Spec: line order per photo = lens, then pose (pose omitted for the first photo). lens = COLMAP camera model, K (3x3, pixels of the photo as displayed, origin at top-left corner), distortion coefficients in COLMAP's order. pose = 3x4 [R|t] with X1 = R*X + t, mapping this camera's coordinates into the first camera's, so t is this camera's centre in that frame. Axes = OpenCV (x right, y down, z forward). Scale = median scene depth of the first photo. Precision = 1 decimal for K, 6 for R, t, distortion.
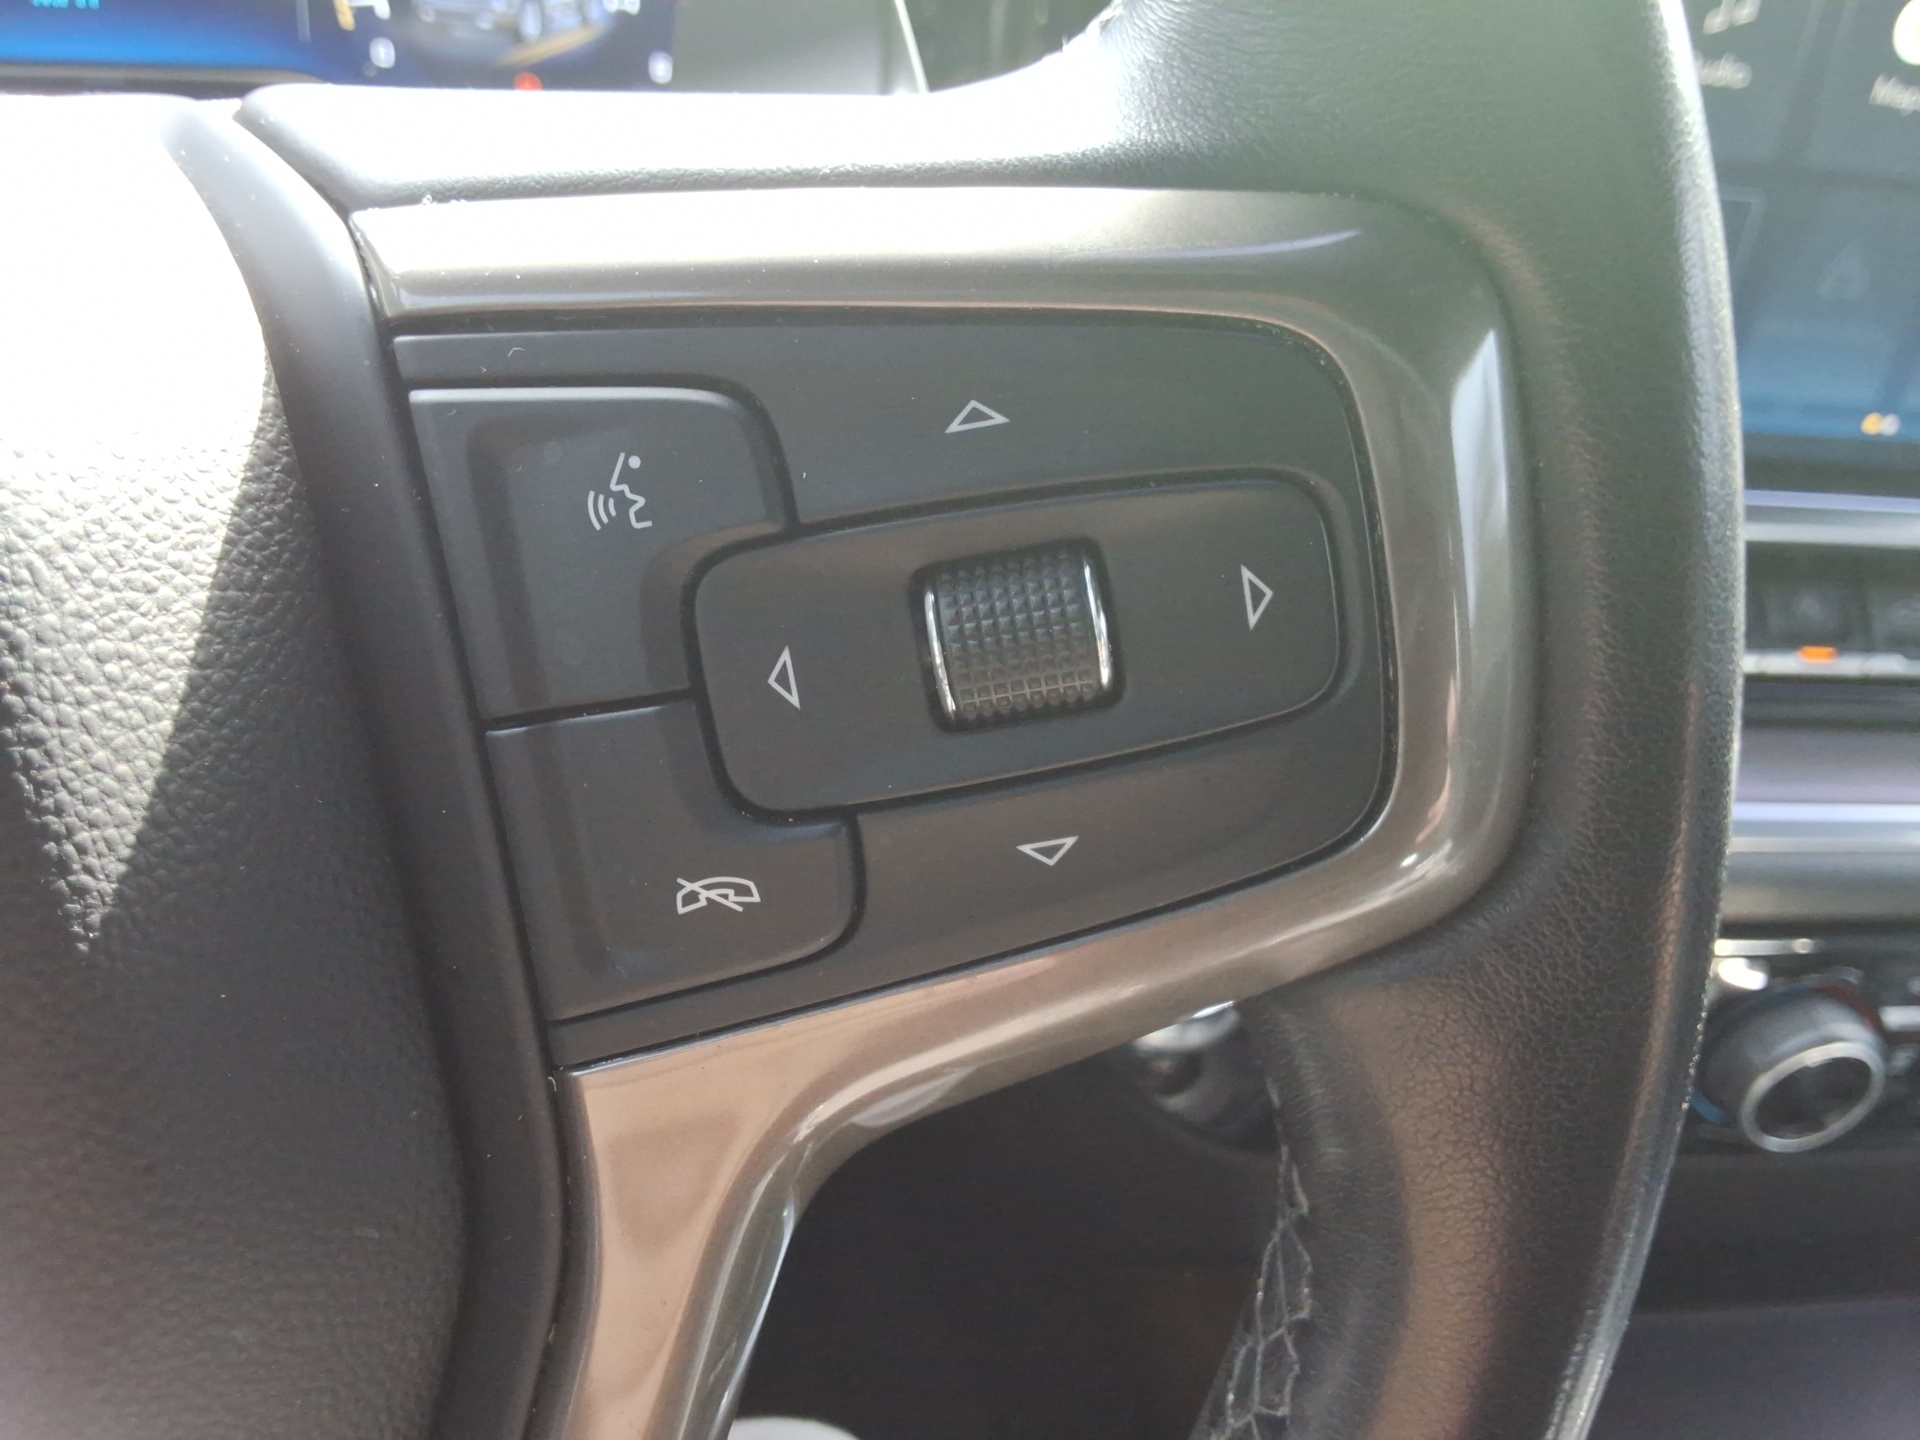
lens RADIAL K [[1537.3, 0, 961.9], [0, 1537.3, 733.0], [0, 0, 1]] dist [0.132716, -0.206749]
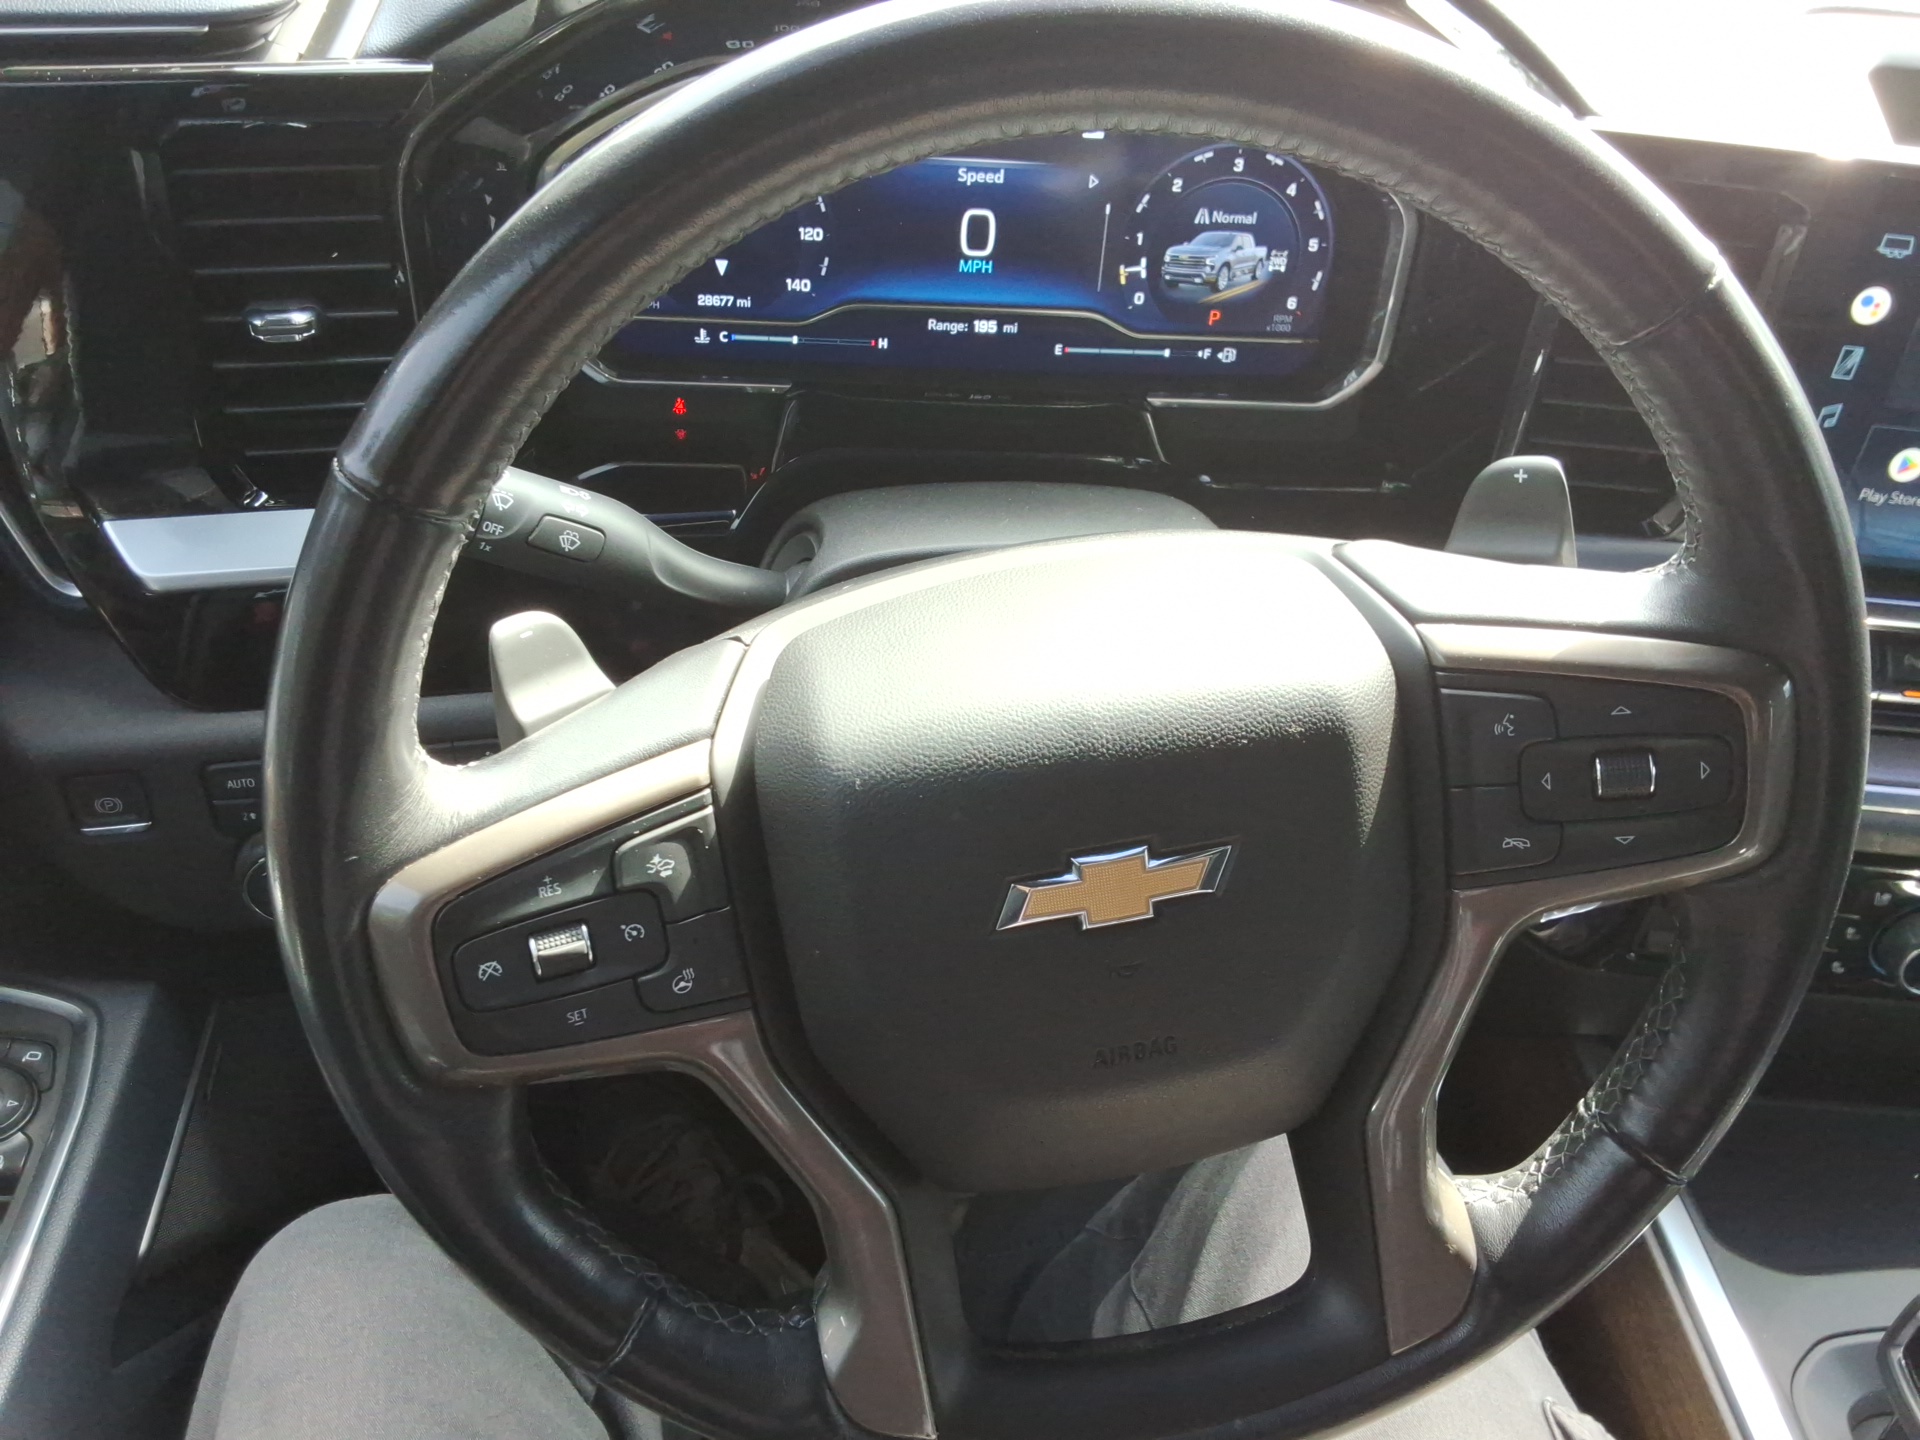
lens RADIAL K [[1537.3, 0, 961.9], [0, 1537.3, 733.0], [0, 0, 1]] dist [0.132716, -0.206749]
pose [[0.987089, 0.081245, -0.138038, -0.885372], [-0.065628, 0.991294, 0.114145, -0.430085], [0.146110, -0.103612, 0.983827, -2.415929]]
